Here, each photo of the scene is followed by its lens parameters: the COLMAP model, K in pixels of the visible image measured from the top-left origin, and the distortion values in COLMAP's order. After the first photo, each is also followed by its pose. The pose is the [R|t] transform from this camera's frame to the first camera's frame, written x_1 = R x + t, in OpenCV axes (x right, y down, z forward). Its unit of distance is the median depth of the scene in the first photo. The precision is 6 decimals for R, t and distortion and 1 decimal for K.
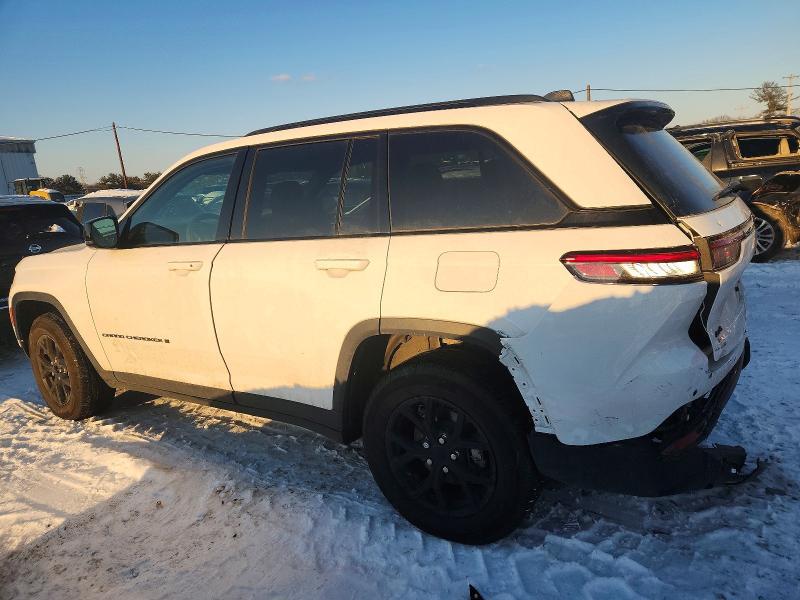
lens RADIAL K [[621.3, 0, 395.3], [0, 621.3, 298.3], [0, 0, 1]] dist [0.007842, 0.003365]
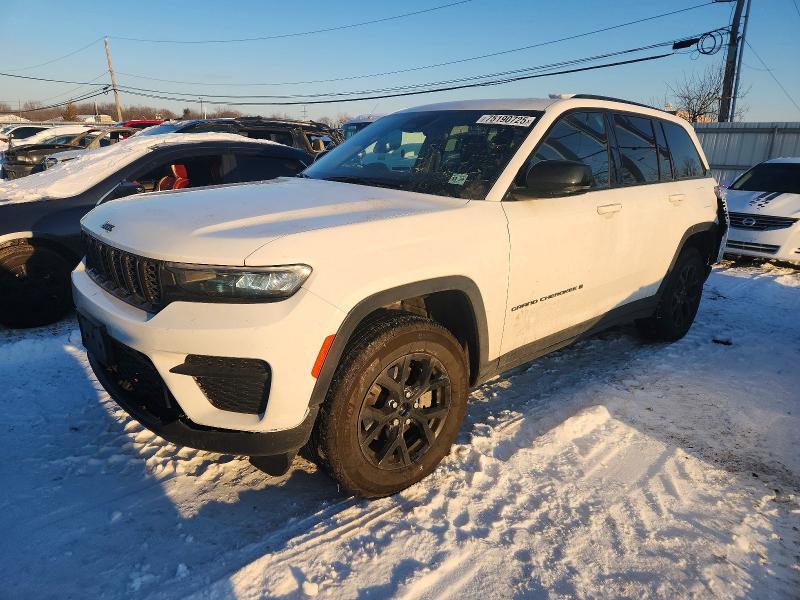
lens RADIAL K [[621.3, 0, 395.3], [0, 621.3, 298.3], [0, 0, 1]] dist [0.007842, 0.003365]
pose [[0.112455, -0.131431, 0.984926, -1.395536], [0.142861, 0.983054, 0.114870, -0.075044], [-0.983333, 0.127790, 0.129325, 1.142807]]
